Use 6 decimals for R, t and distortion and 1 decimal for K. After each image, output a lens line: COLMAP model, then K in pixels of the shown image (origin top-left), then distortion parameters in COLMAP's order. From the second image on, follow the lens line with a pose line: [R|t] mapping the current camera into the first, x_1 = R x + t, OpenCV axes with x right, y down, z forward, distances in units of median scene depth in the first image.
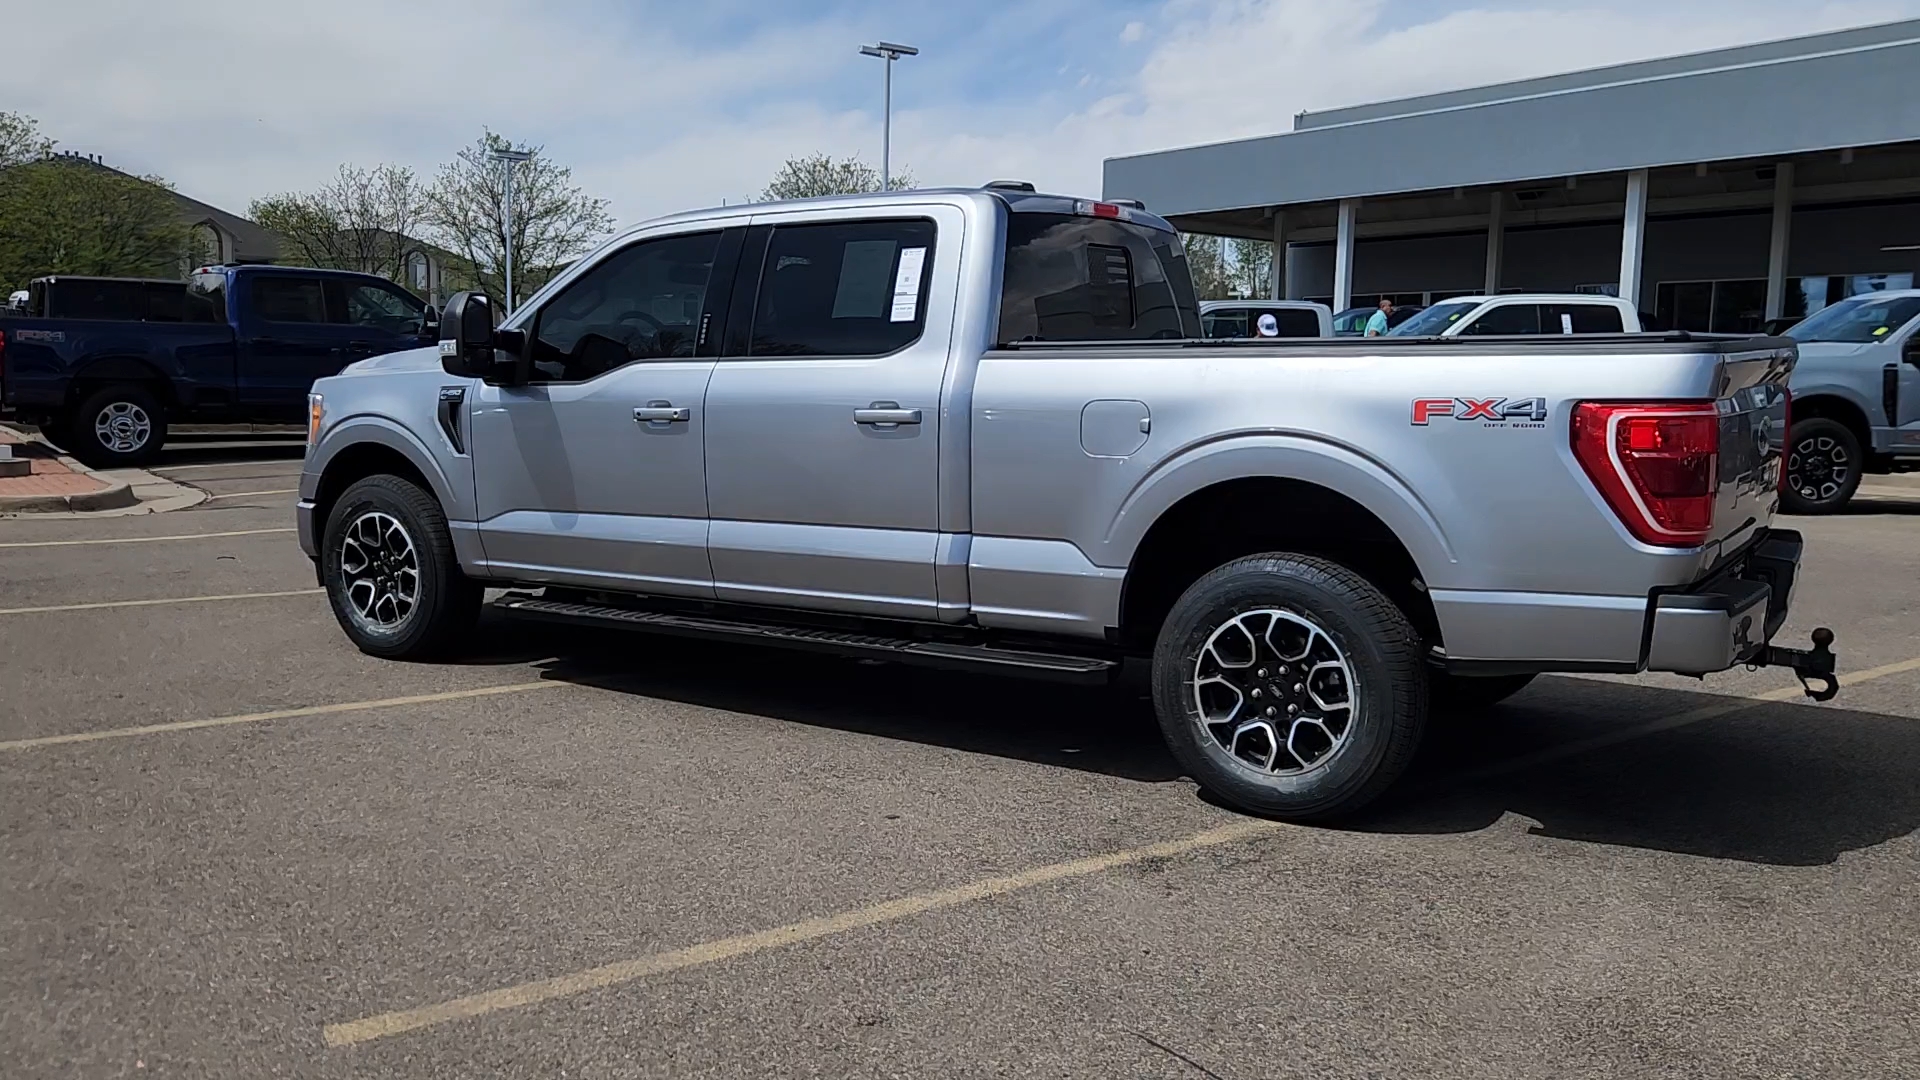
lens RADIAL K [[1632.8, 0, 959.6], [0, 1632.8, 537.4], [0, 0, 1]] dist [0.031173, -0.015955]
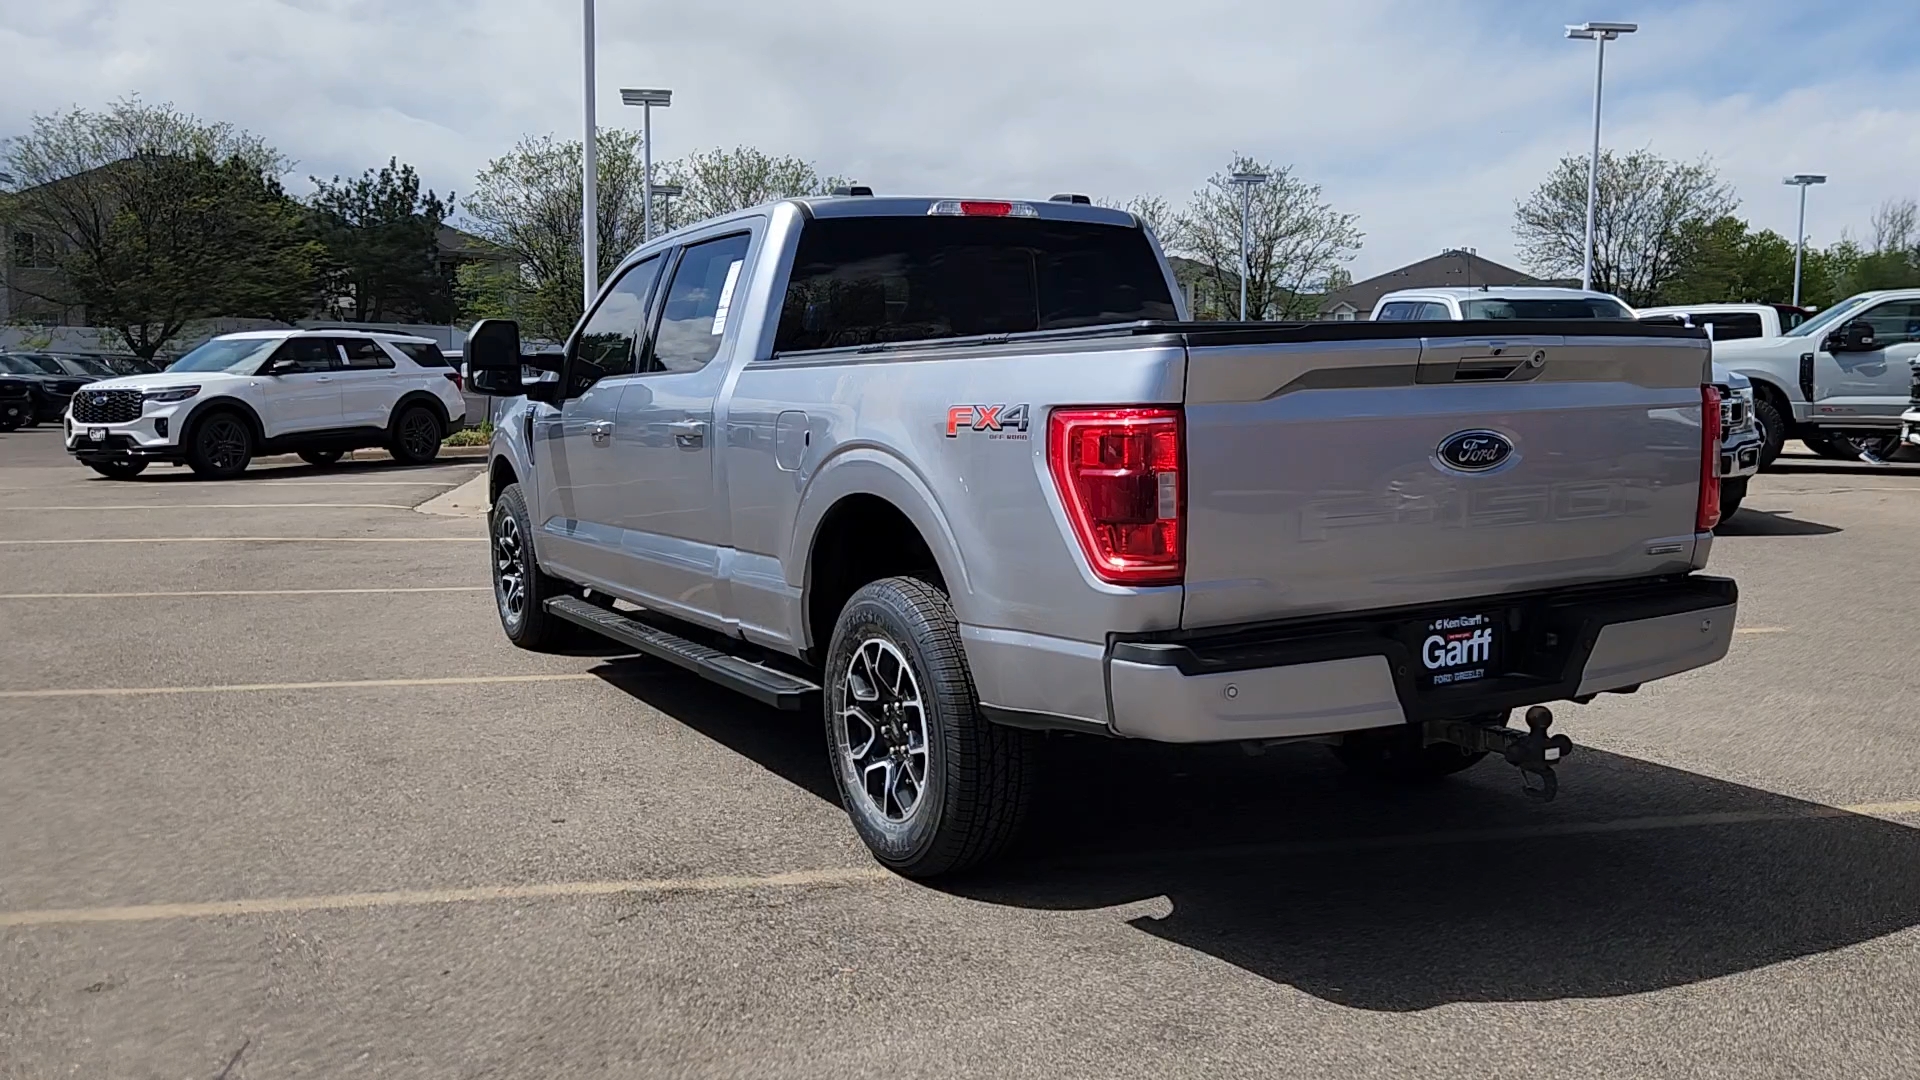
lens RADIAL K [[1632.8, 0, 947.6], [0, 1632.8, 537.7], [0, 0, 1]] dist [0.031173, -0.015955]
pose [[0.879169, 0.027959, -0.475690, 0.569158], [-0.032902, 0.999456, -0.002065, -0.010153], [0.475373, 0.017467, 0.879611, 0.185423]]
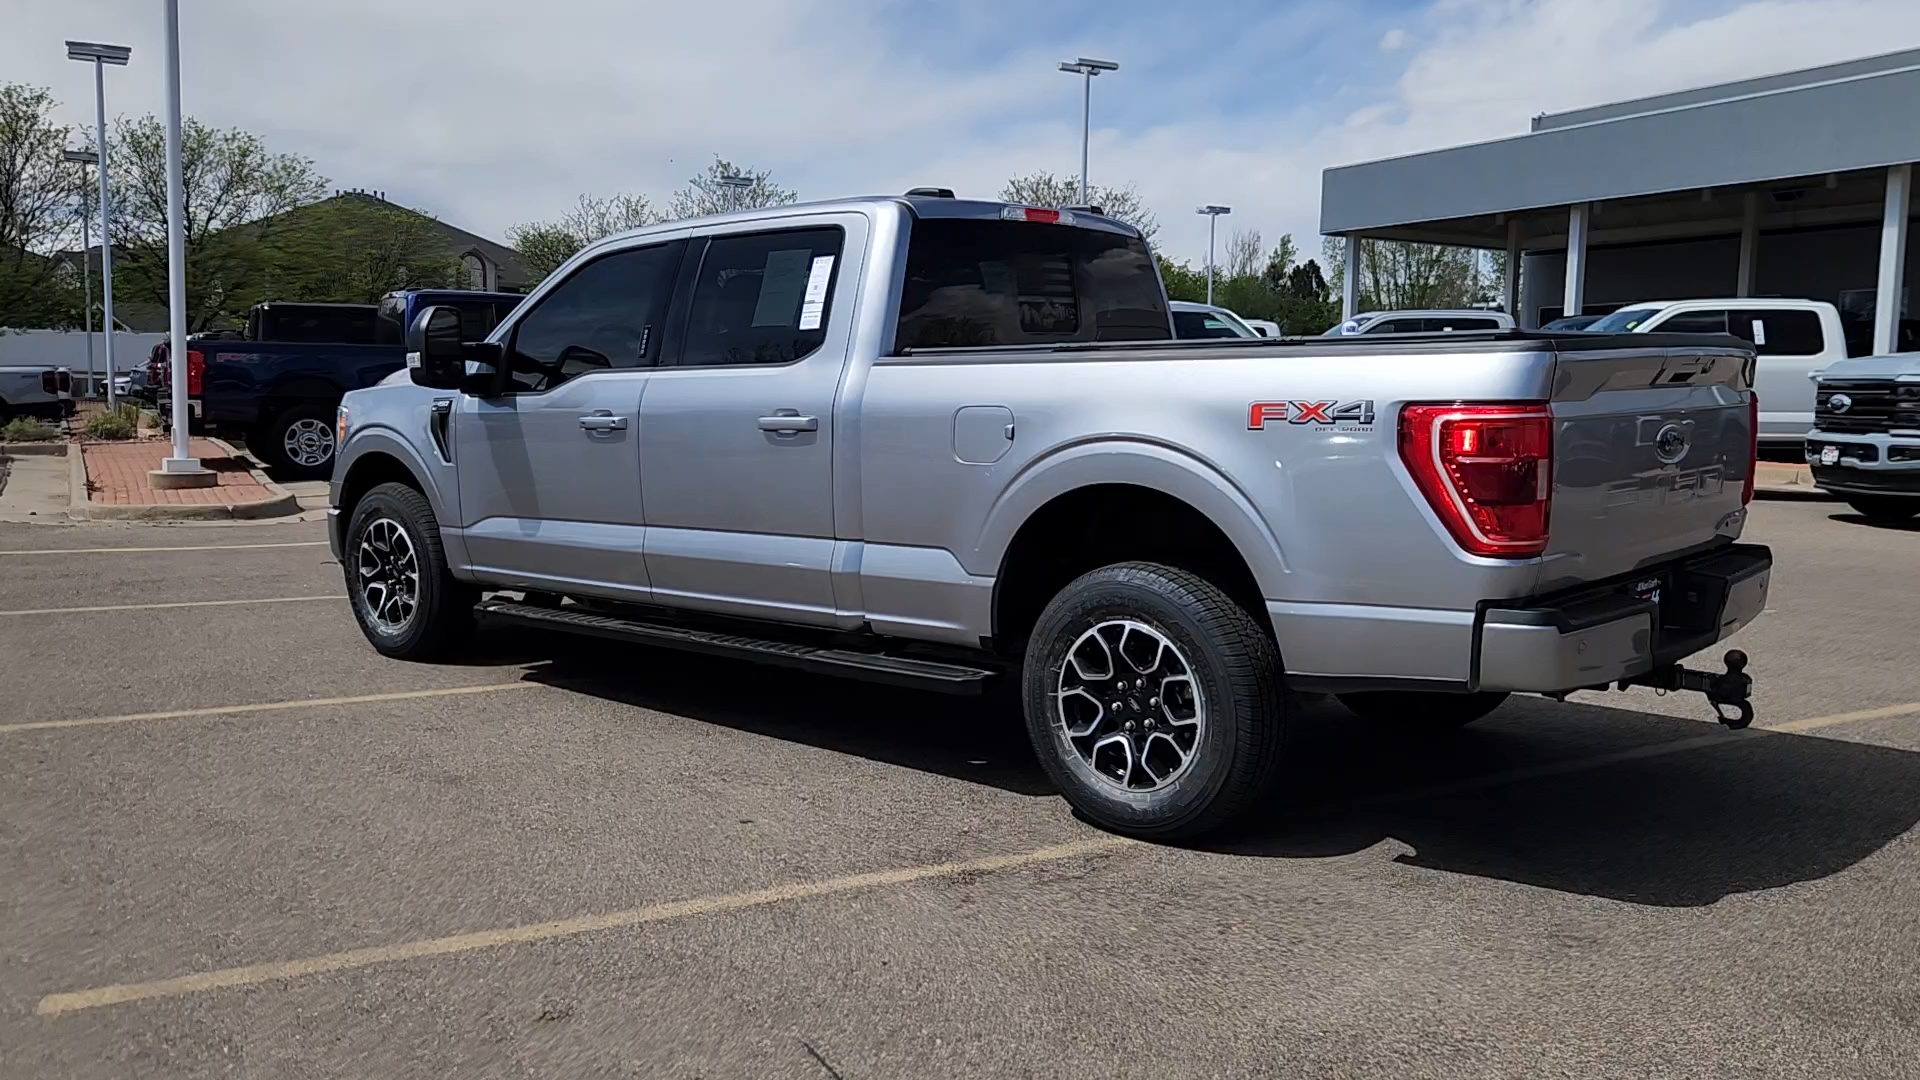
lens RADIAL K [[1632.8, 0, 954.7], [0, 1632.8, 542.0], [0, 0, 1]] dist [0.031173, -0.015955]
pose [[0.988643, 0.008441, -0.150043, 0.204457], [-0.009642, 0.999927, -0.007276, 0.004911], [0.149970, 0.008640, 0.988653, 0.021809]]
